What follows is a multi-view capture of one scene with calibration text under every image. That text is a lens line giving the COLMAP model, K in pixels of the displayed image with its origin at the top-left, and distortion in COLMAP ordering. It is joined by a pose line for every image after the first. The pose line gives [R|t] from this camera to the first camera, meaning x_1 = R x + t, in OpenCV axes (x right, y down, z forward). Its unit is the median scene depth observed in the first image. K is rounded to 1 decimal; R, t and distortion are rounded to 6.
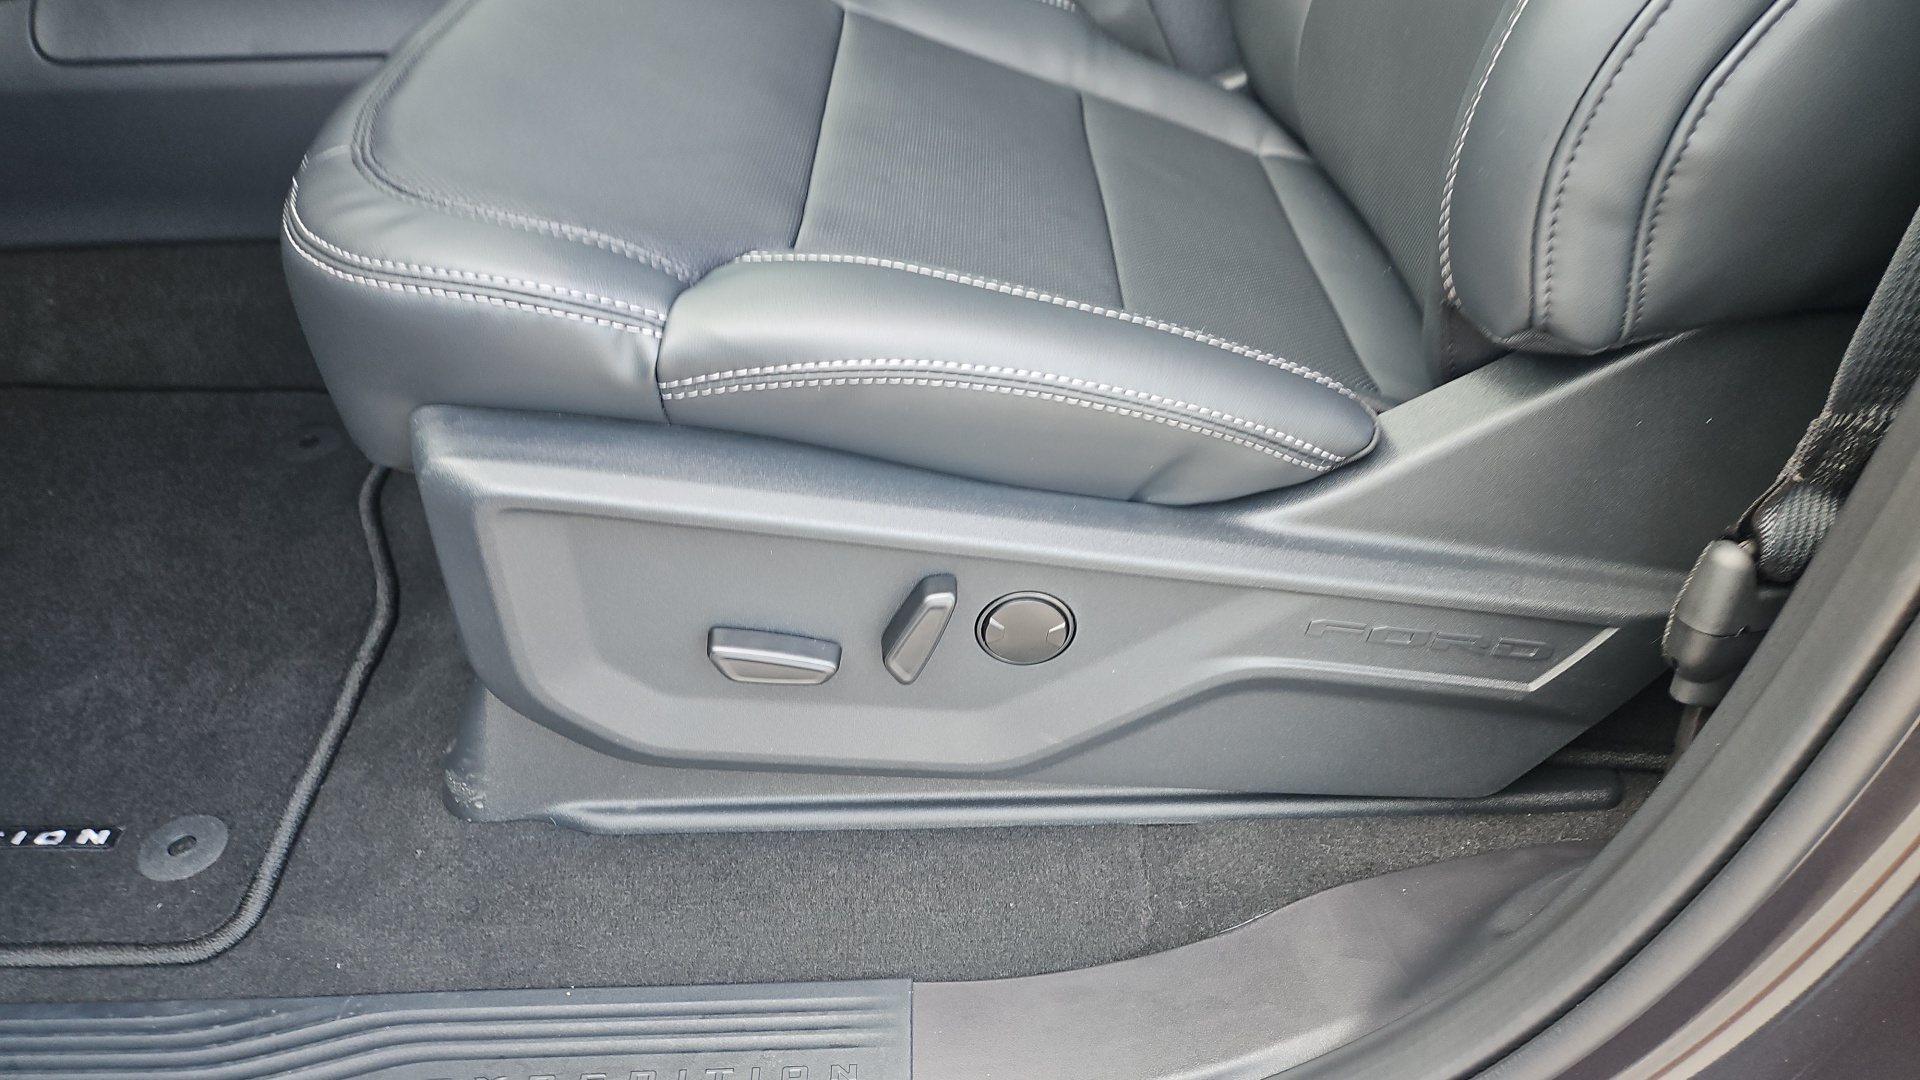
lens RADIAL K [[1350.5, 0, 969.3], [0, 1350.5, 545.7], [0, 0, 1]] dist [0.073634, -0.100804]
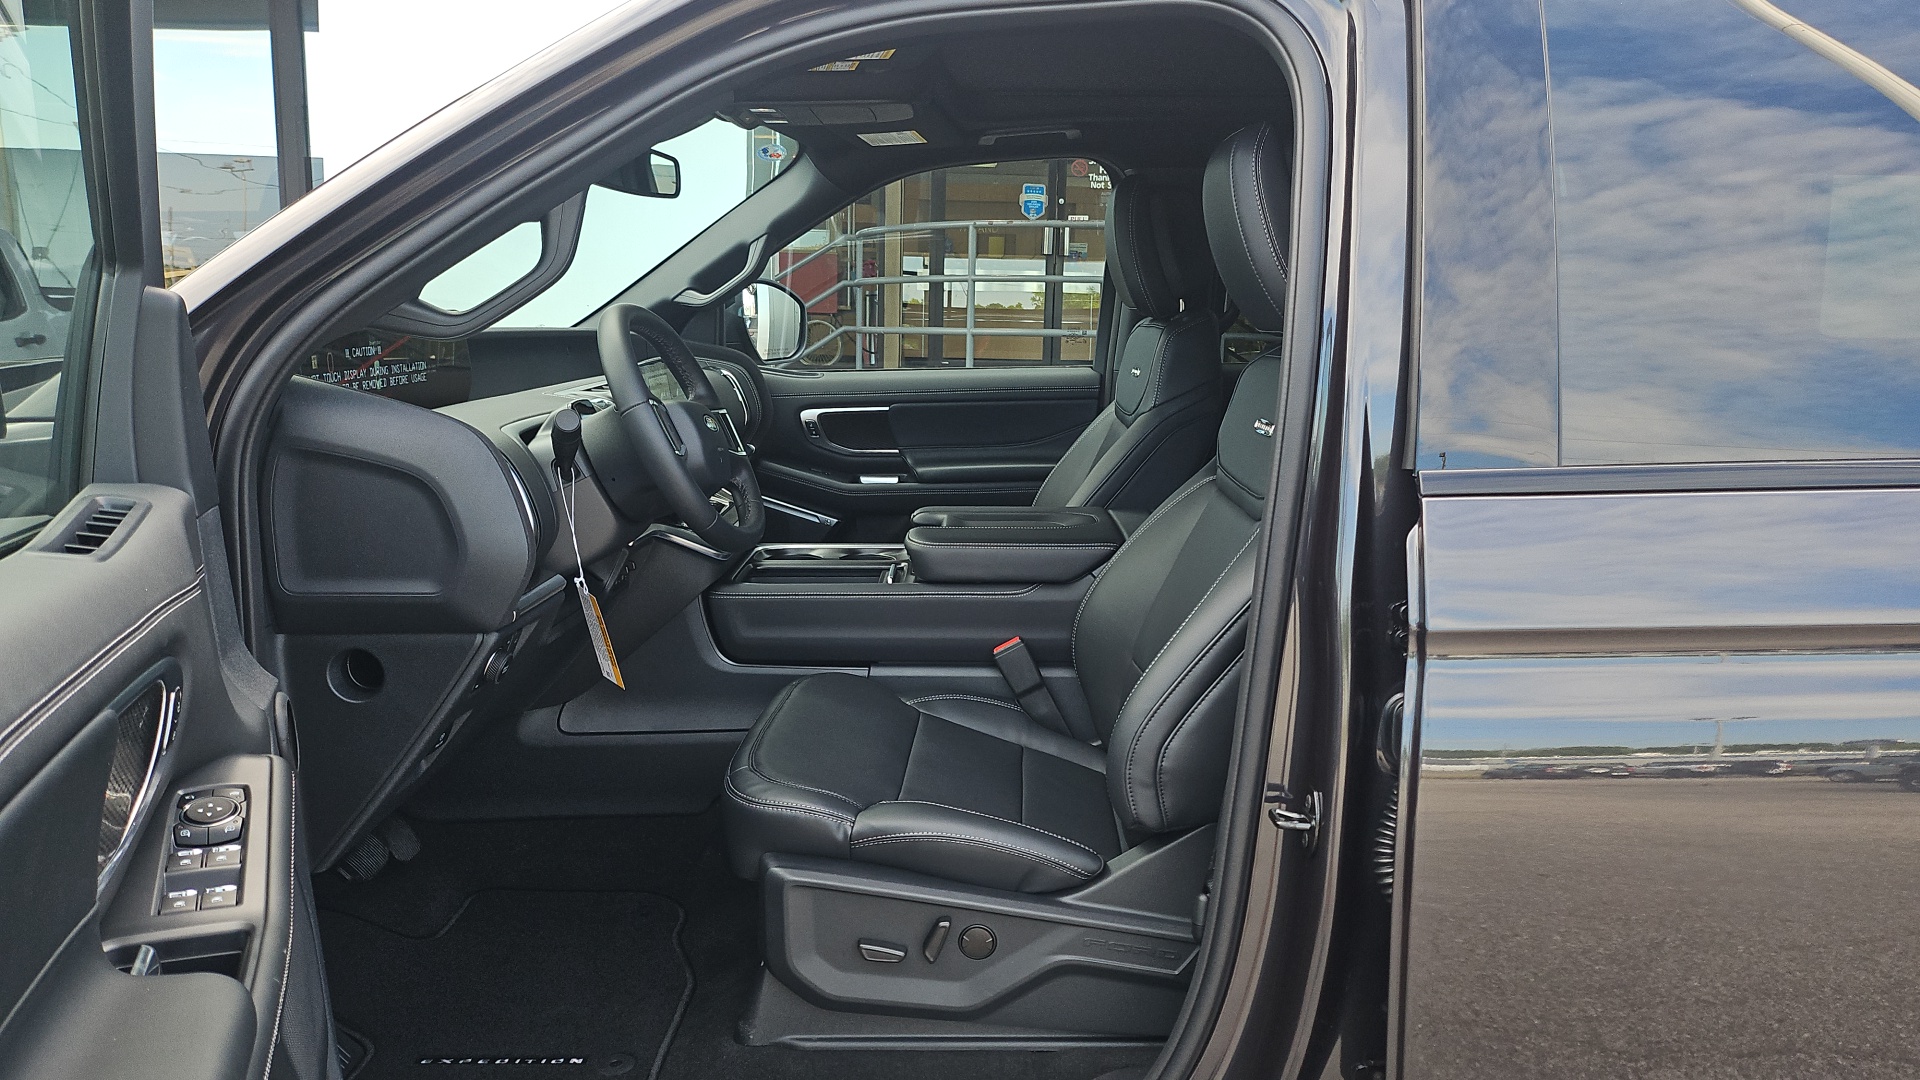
lens RADIAL K [[1350.5, 0, 969.3], [0, 1350.5, 545.7], [0, 0, 1]] dist [0.073634, -0.100804]
pose [[0.999116, -0.000516, -0.042025, 0.139132], [-0.018468, 0.892829, -0.450016, 0.570166], [0.037754, 0.450395, 0.892031, -1.737525]]
